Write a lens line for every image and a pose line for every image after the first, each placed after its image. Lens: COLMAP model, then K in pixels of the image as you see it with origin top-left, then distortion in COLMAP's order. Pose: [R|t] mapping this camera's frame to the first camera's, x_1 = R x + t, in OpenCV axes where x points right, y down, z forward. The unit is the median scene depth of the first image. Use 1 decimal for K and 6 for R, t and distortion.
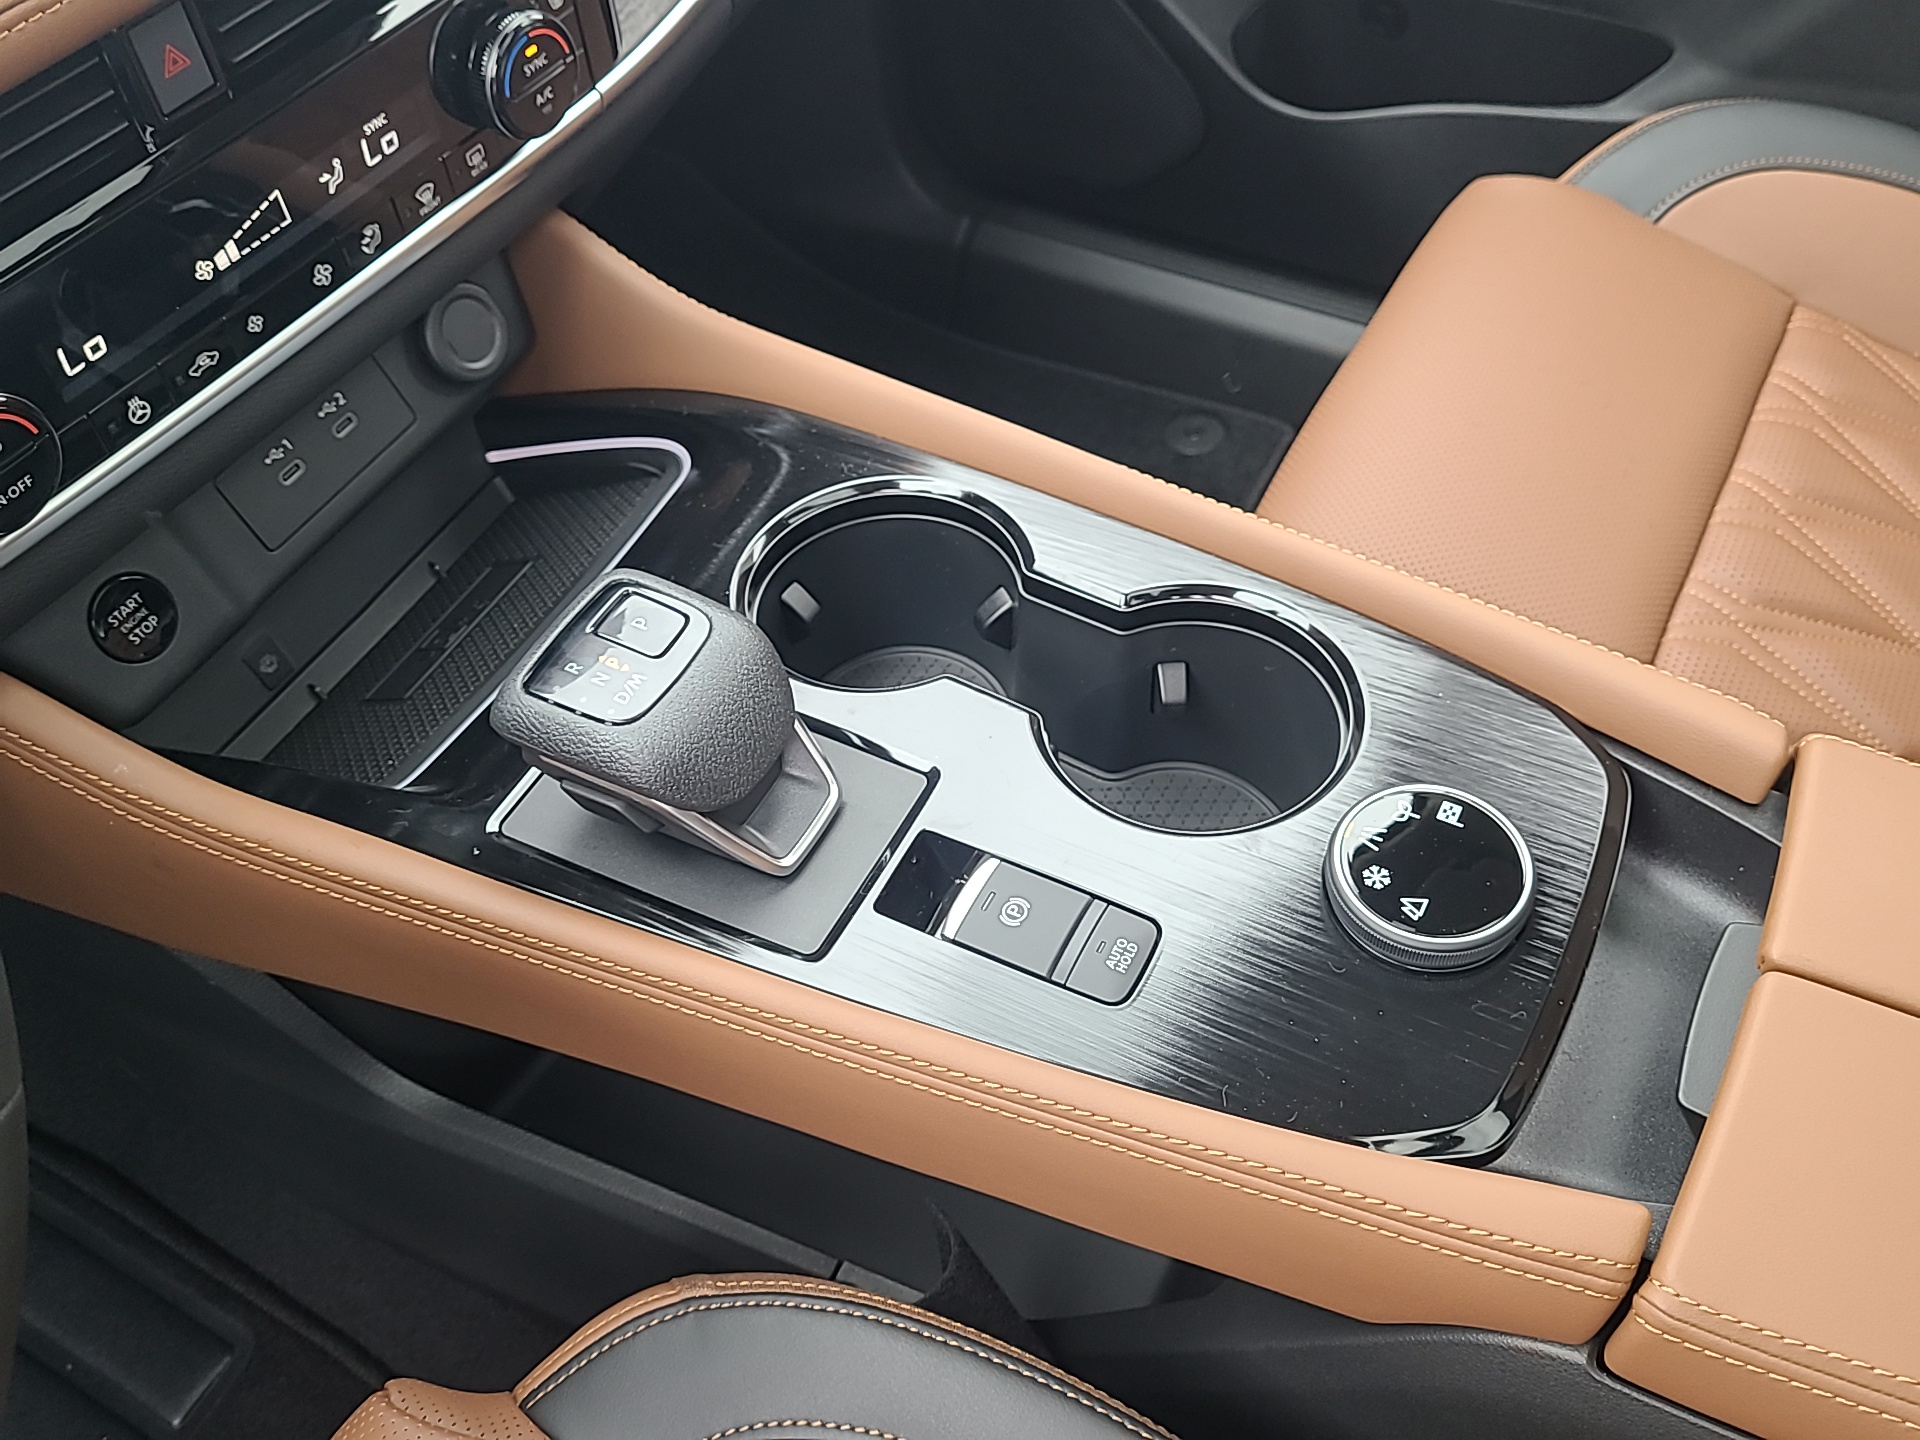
lens RADIAL K [[1672.6, 0, 972.6], [0, 1672.6, 730.3], [0, 0, 1]] dist [-0.004939, -0.014011]
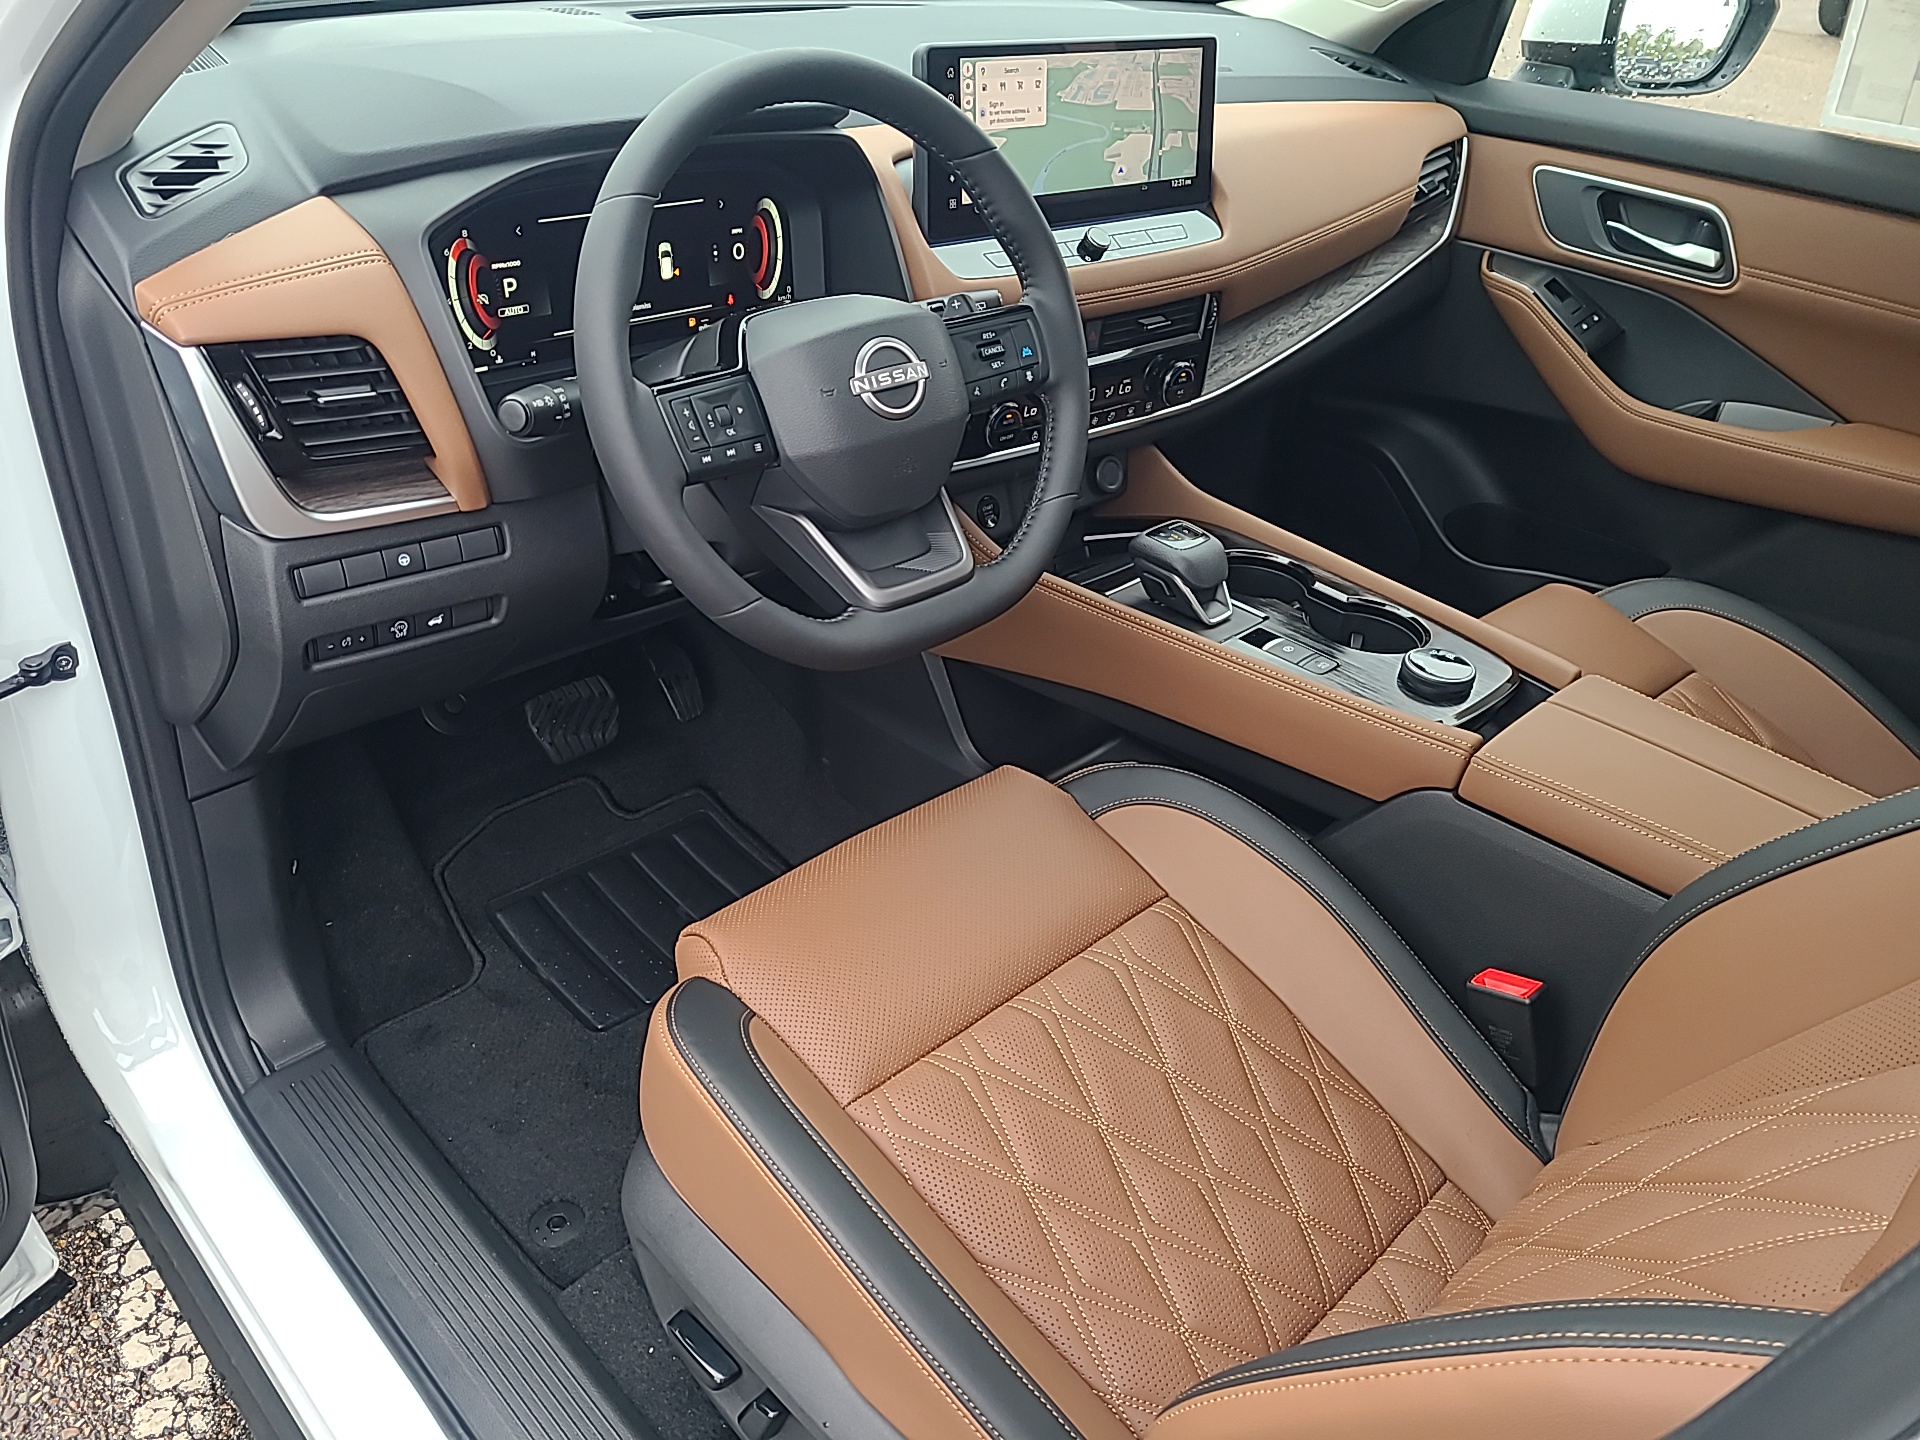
lens RADIAL K [[1456.7, 0, 964.2], [0, 1456.7, 718.2], [0, 0, 1]] dist [0.024211, -0.009683]
pose [[0.944754, 0.279094, -0.171894, -0.030801], [-0.318567, 0.905277, -0.281048, 0.917171], [0.077173, 0.320280, 0.944174, -1.151893]]
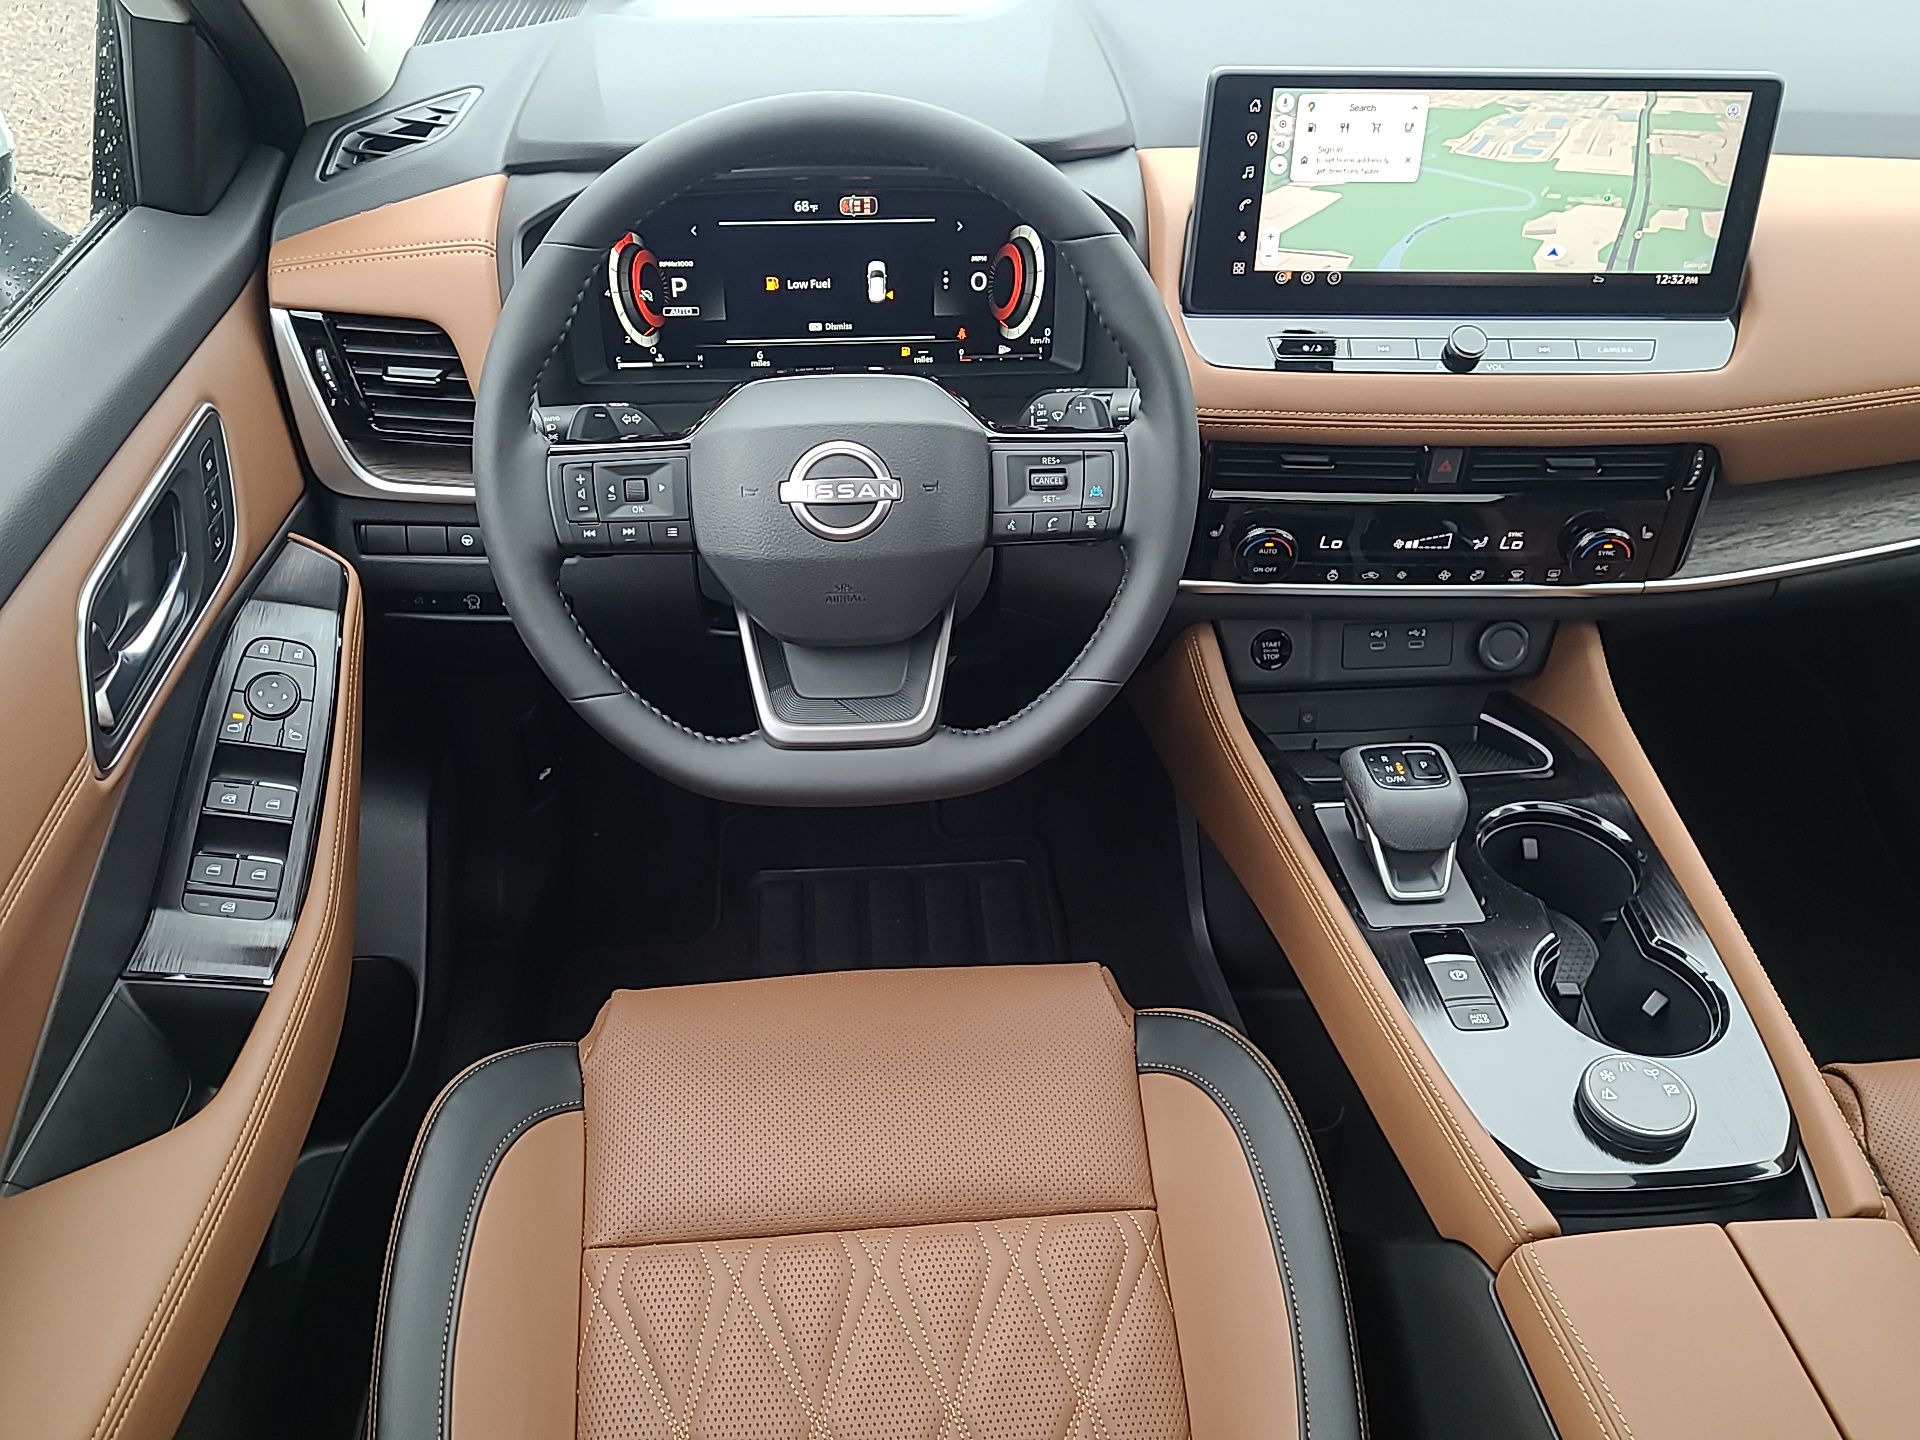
lens RADIAL K [[1641.0, 0, 951.1], [0, 1641.0, 724.5], [0, 0, 1]] dist [0.018198, 0.004430]
pose [[0.548284, 0.564865, -0.616694, 0.624066], [-0.677277, 0.732505, 0.068796, 0.135907], [0.490592, 0.379953, 0.784191, -0.816403]]
